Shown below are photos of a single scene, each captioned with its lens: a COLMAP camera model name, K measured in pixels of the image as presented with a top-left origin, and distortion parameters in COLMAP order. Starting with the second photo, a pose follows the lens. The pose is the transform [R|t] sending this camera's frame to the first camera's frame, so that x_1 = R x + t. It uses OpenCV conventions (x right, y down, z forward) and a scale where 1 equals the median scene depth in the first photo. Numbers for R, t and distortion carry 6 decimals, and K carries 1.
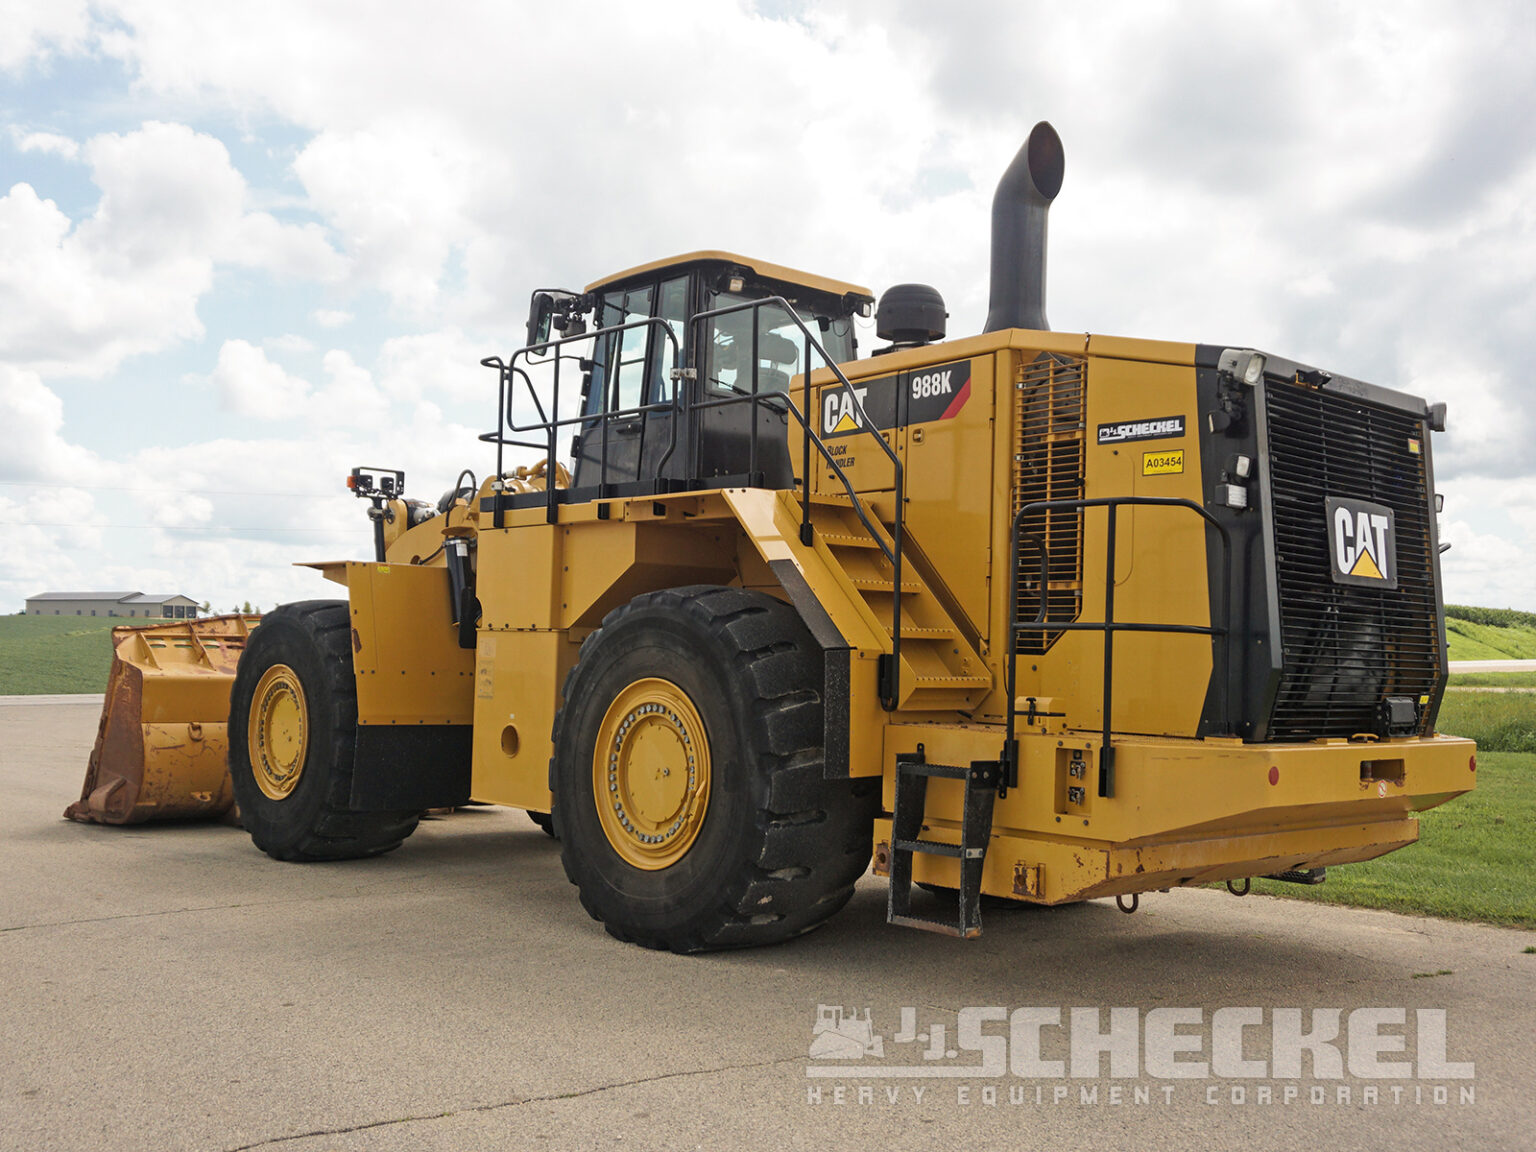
lens RADIAL K [[1595.9, 0, 768.0], [0, 1595.9, 576.0], [0, 0, 1]] dist [0.005906, 0.006775]
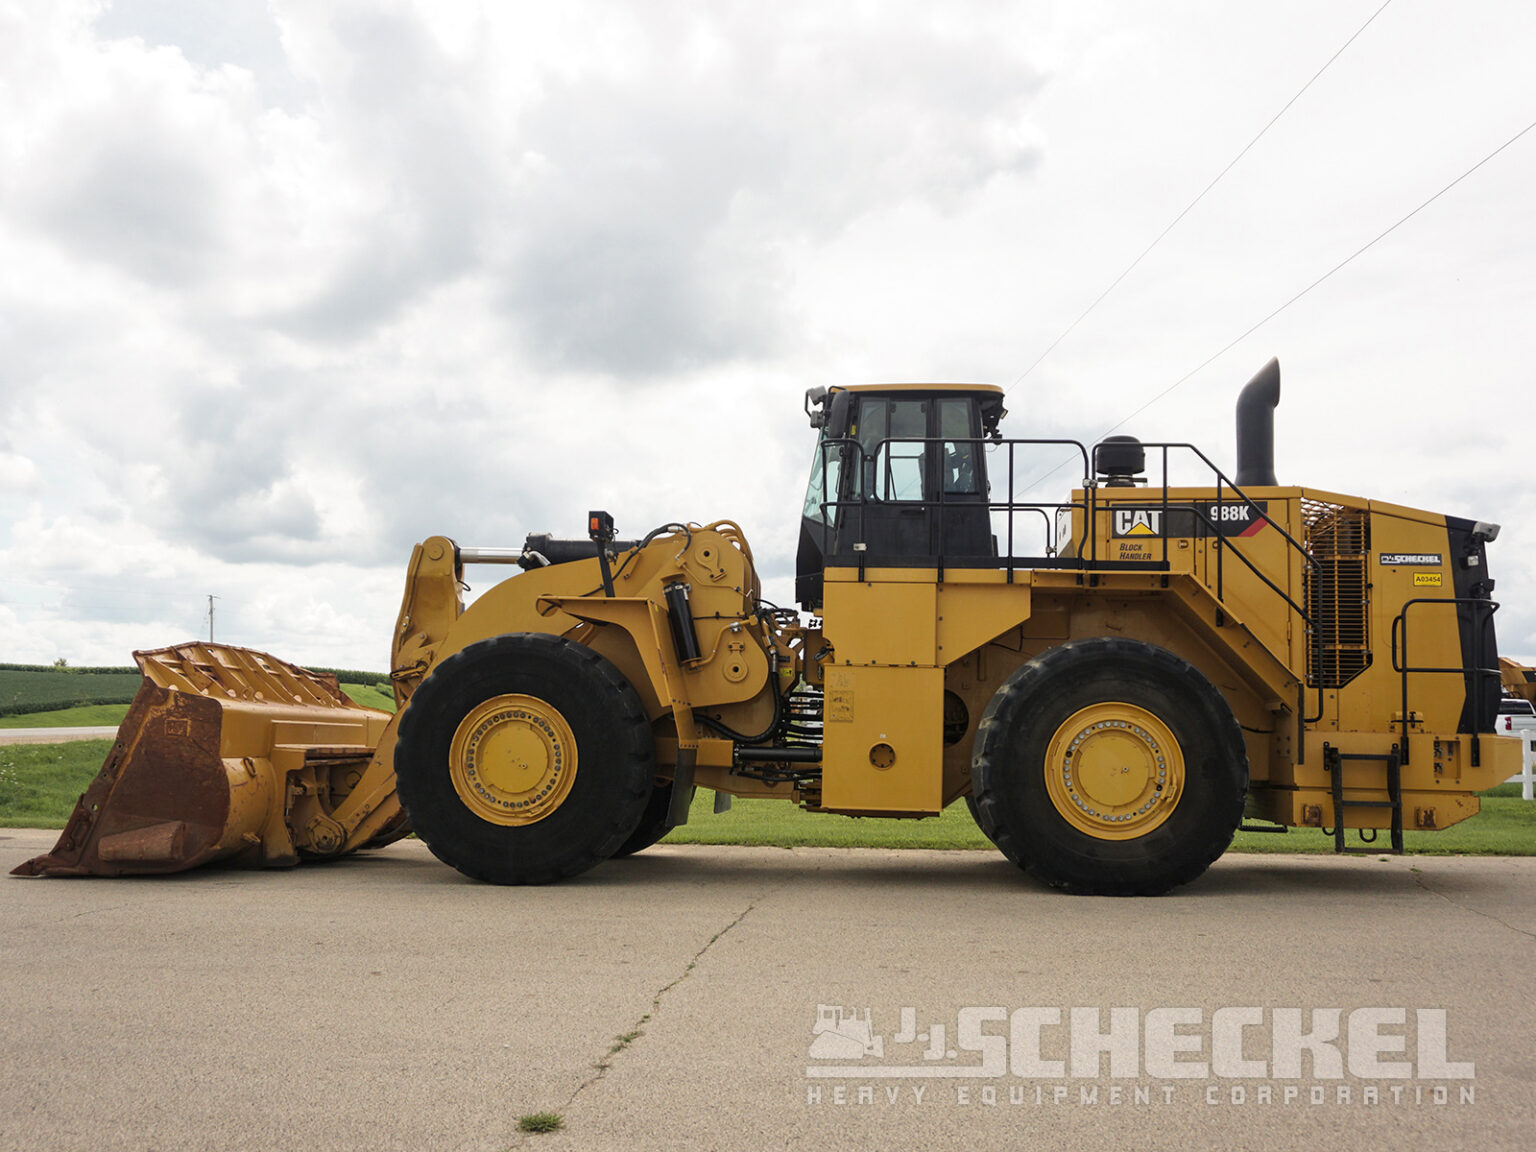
lens RADIAL K [[1465.7, 0, 768.0], [0, 1465.7, 576.0], [0, 0, 1]] dist [-0.078744, 0.014272]
pose [[0.746098, 0.071699, 0.661965, -1.152079], [-0.039300, 0.997194, -0.063714, 0.047257], [-0.664676, 0.021522, 0.746822, 0.251977]]
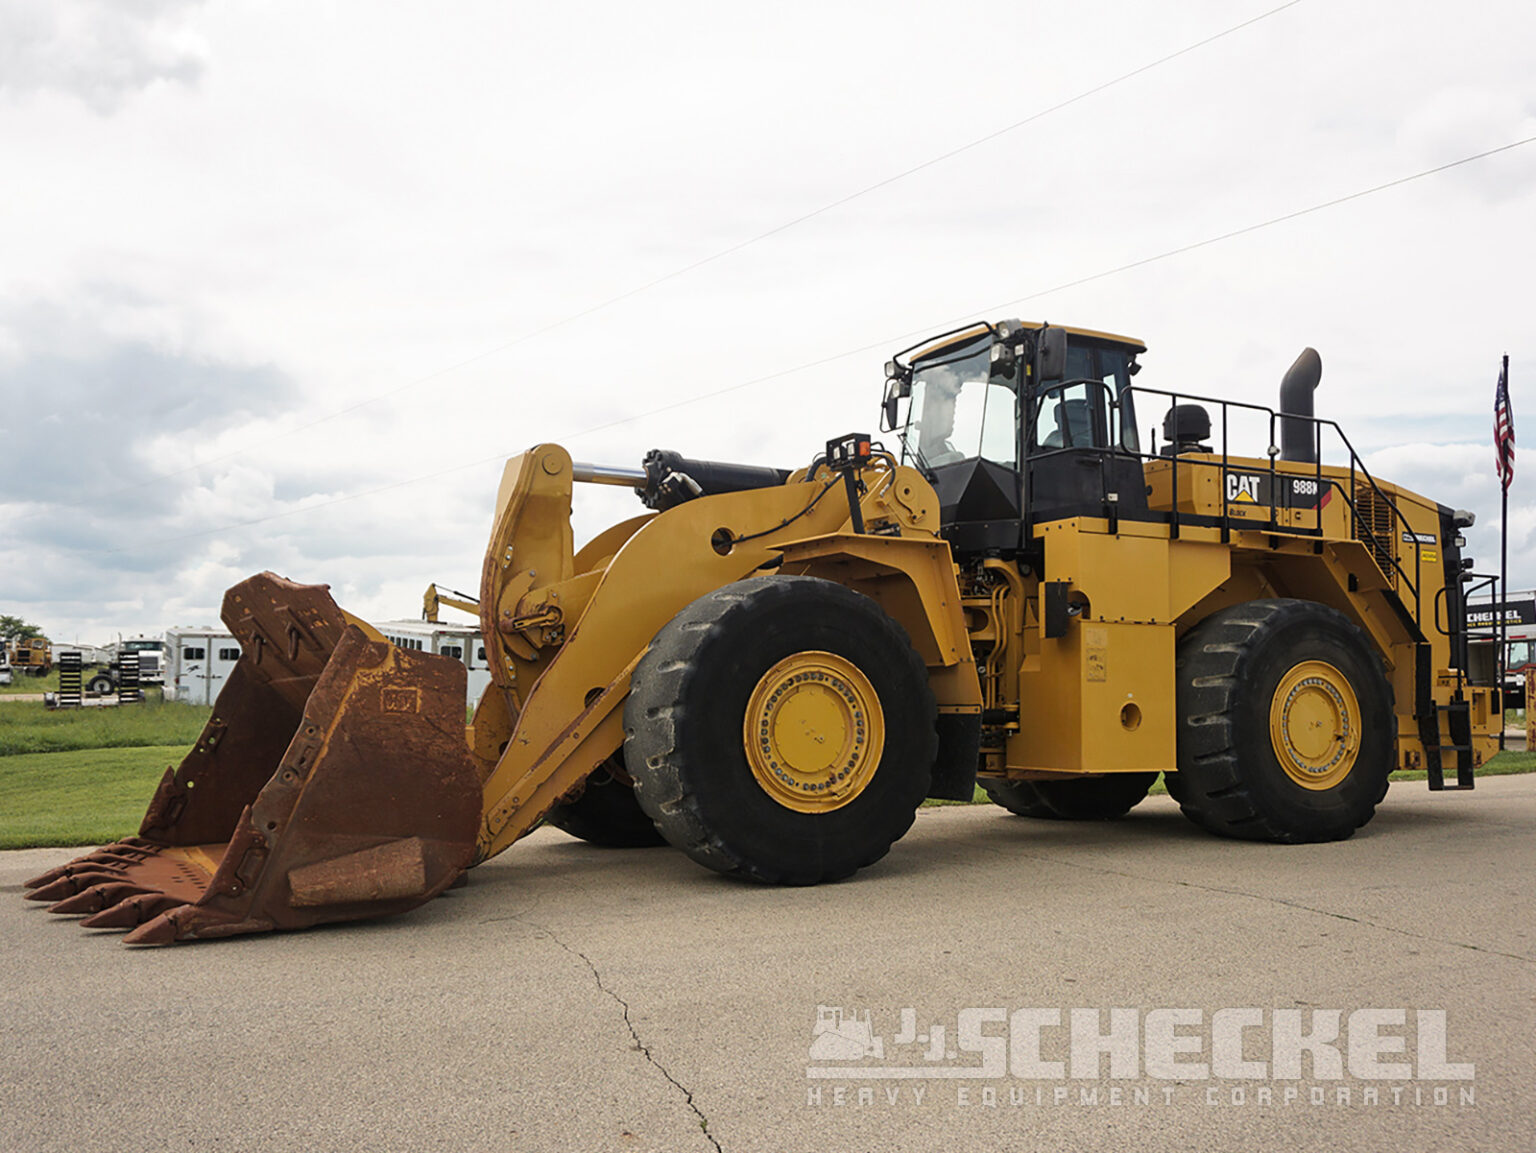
lens RADIAL K [[1465.7, 0, 768.0], [0, 1465.7, 576.5], [0, 0, 1]] dist [-0.078744, 0.014272]
pose [[0.234592, 0.065135, 0.969909, -1.501997], [-0.048700, 0.997287, -0.055195, 0.085411], [-0.970873, -0.034286, 0.237127, 1.186112]]
